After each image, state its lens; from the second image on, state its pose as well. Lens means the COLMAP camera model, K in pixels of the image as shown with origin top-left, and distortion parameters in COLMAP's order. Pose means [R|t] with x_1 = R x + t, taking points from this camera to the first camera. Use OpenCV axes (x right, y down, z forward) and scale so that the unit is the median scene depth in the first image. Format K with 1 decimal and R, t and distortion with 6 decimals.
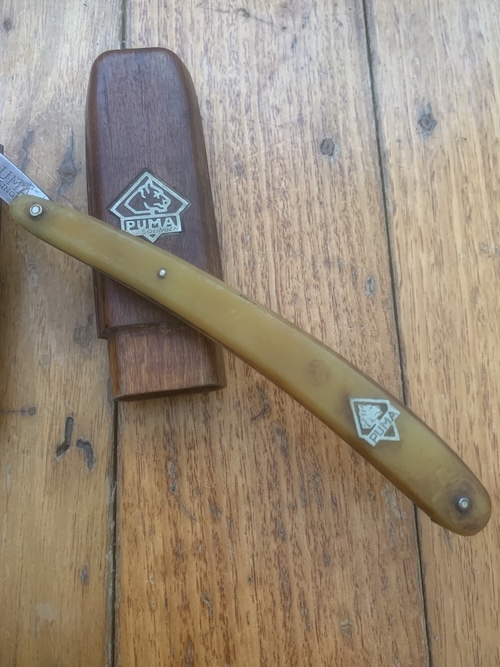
lens RADIAL K [[493.1, 0, 252.7], [0, 493.1, 344.9], [0, 0, 1]] dist [-0.045326, 0.016474]
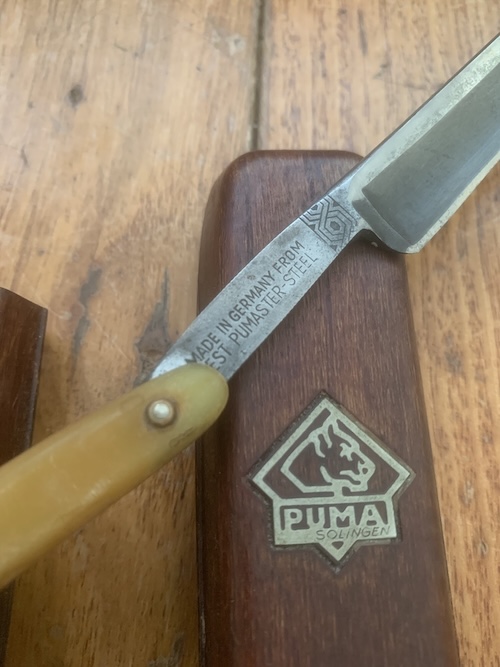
lens RADIAL K [[493.1, 0, 239.6], [0, 493.1, 356.3], [0, 0, 1]] dist [-0.045326, 0.016474]
pose [[0.994833, 0.071407, -0.072170, -0.239232], [-0.076943, 0.994051, -0.077080, -0.310658], [0.066237, 0.082235, 0.994409, 0.438547]]
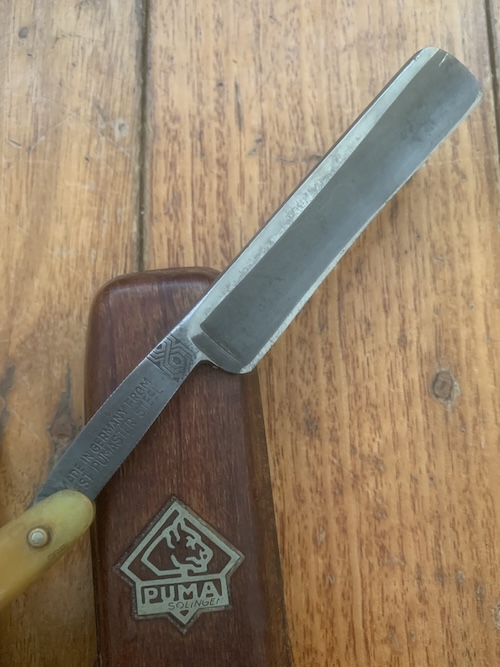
lens RADIAL K [[493.1, 0, 243.4], [0, 493.1, 335.9], [0, 0, 1]] dist [-0.045326, 0.016474]
pose [[0.996806, 0.016367, -0.078164, -0.071379], [-0.011666, 0.998117, 0.060222, -0.539631], [0.079003, -0.059118, 0.995120, 0.336930]]
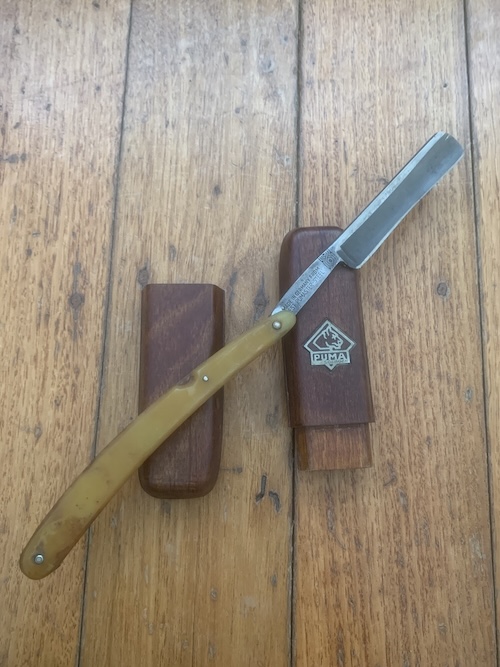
lens RADIAL K [[493.1, 0, 249.9], [0, 493.1, 343.8], [0, 0, 1]] dist [-0.045326, 0.016474]
pose [[0.995551, 0.054167, -0.077095, -0.293725], [-0.052139, 0.998245, 0.028084, -0.275347], [0.078481, -0.023939, 0.996628, -0.465364]]
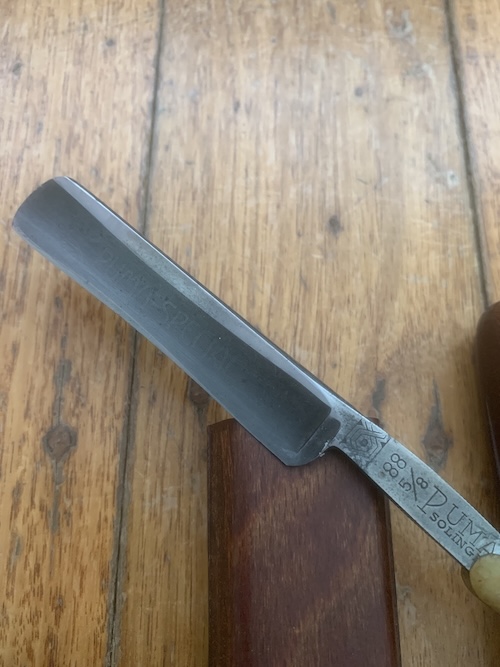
lens RADIAL K [[493.1, 0, 245.9], [0, 493.1, 346.2], [0, 0, 1]] dist [-0.045326, 0.016474]
pose [[0.998471, 0.053787, -0.012755, -0.665429], [-0.054654, 0.995134, -0.081984, -0.427471], [0.008283, 0.082556, 0.996552, 0.259793]]
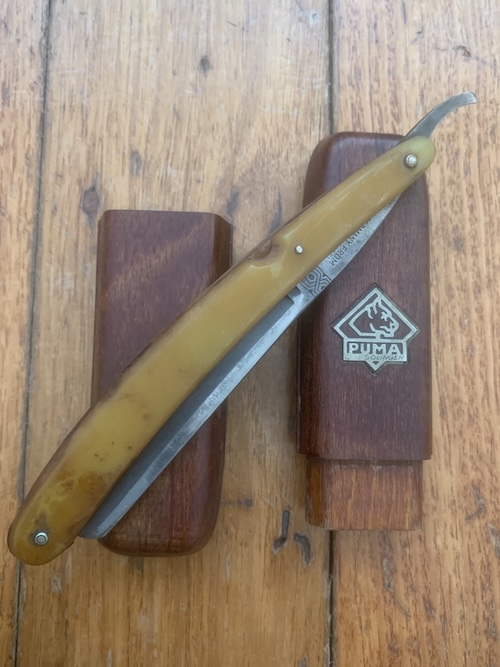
lens RADIAL K [[493.1, 0, 245.4], [0, 493.1, 334.8], [0, 0, 1]] dist [-0.045326, 0.016474]
pose [[0.997502, 0.047172, -0.052585, -0.382825], [-0.040837, 0.992452, 0.115638, -0.286661], [0.057643, -0.113202, 0.991898, 0.048672]]
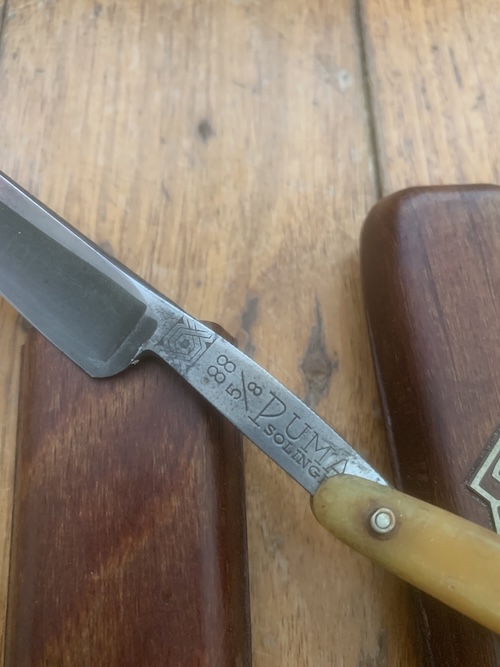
lens RADIAL K [[493.1, 0, 245.4], [0, 493.1, 351.4], [0, 0, 1]] dist [-0.045326, 0.016474]
pose [[0.999794, 0.016771, -0.011393, -0.466142], [-0.017718, 0.995885, -0.088872, -0.322453], [0.009856, 0.089056, 0.995978, 0.381954]]
